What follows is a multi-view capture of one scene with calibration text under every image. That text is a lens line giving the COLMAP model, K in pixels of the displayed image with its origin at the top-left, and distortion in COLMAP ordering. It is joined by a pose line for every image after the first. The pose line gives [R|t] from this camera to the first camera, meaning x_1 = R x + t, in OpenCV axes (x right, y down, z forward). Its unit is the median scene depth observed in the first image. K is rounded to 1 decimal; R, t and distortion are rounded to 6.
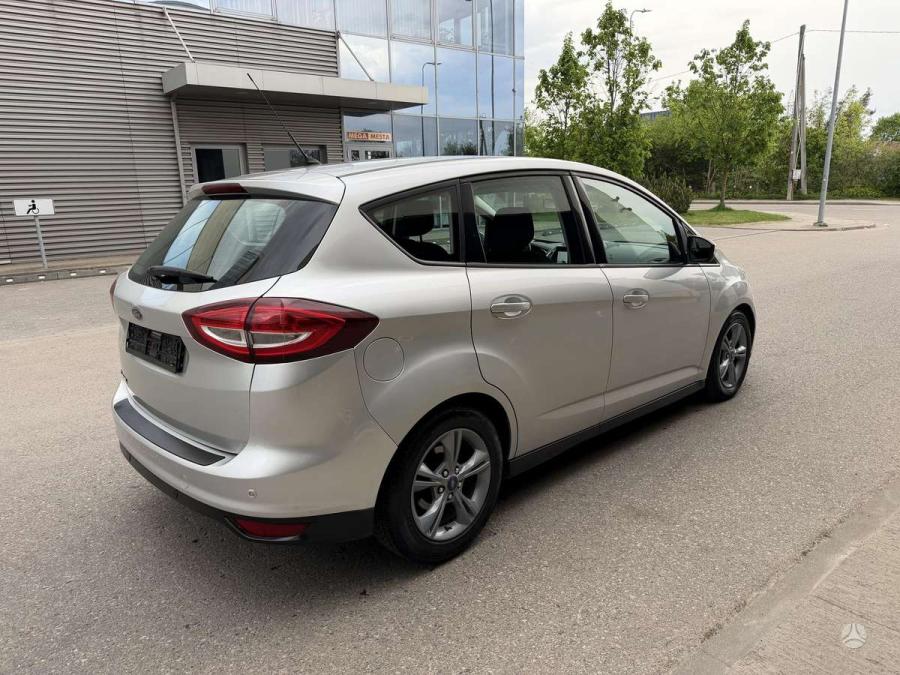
lens RADIAL K [[627.1, 0, 452.4], [0, 627.1, 339.2], [0, 0, 1]] dist [0.058945, -0.080875]
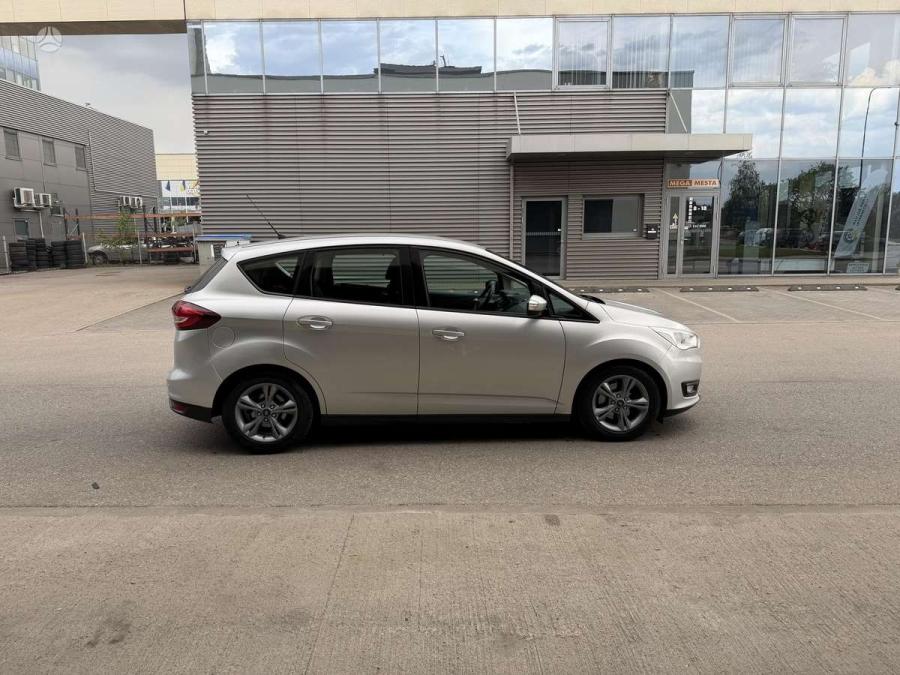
lens RADIAL K [[627.1, 0, 449.5], [0, 627.1, 334.6], [0, 0, 1]] dist [0.058945, -0.080875]
pose [[0.771431, 0.120123, -0.624872, 0.385977], [-0.158036, 0.987419, -0.005284, -0.017946], [0.616376, 0.102829, 0.780709, -0.035323]]
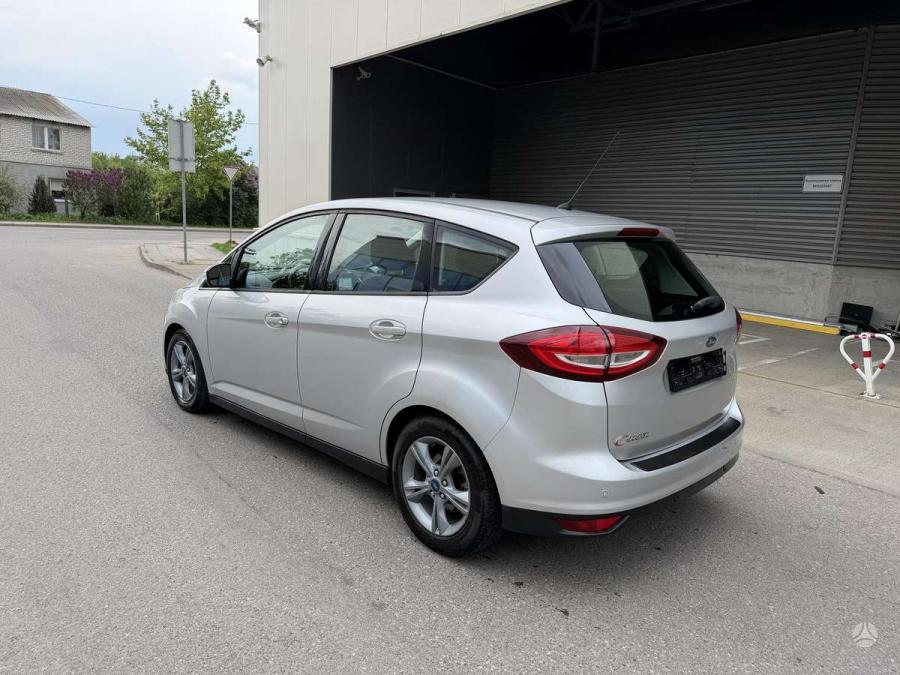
lens RADIAL K [[627.1, 0, 456.0], [0, 627.1, 337.0], [0, 0, 1]] dist [0.058945, -0.080875]
pose [[-0.015898, -0.155908, 0.987644, -0.391042], [0.181554, 0.970898, 0.156187, -0.075094], [-0.983253, 0.181793, 0.012871, 0.345496]]
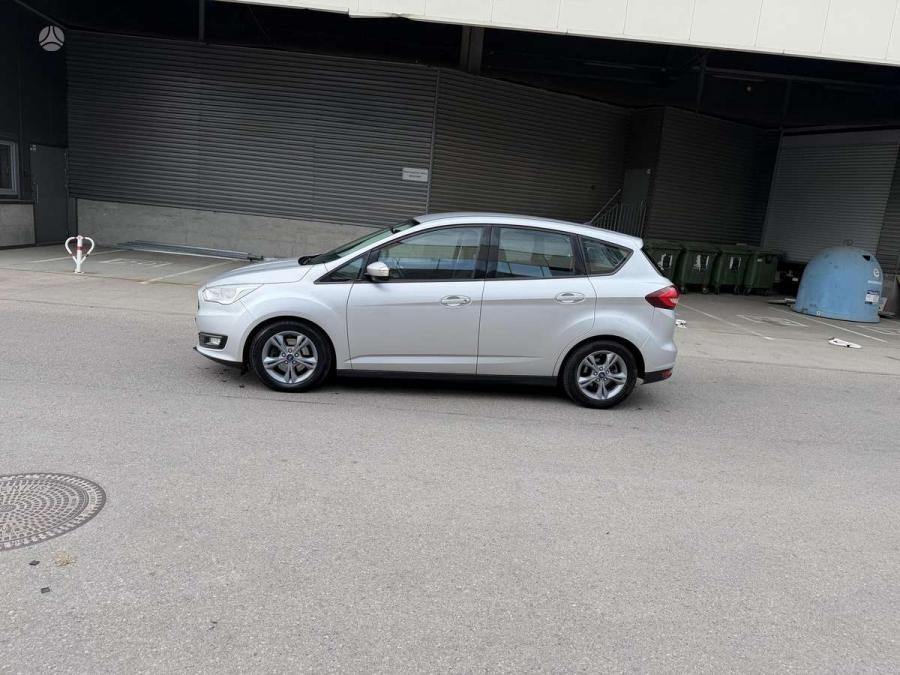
lens RADIAL K [[627.1, 0, 447.7], [0, 627.1, 335.7], [0, 0, 1]] dist [0.058945, -0.080875]
pose [[-0.776304, -0.162771, 0.608981, -0.345859], [0.077666, 0.934027, 0.348657, -0.201218], [-0.625556, 0.317961, -0.712447, 0.833702]]
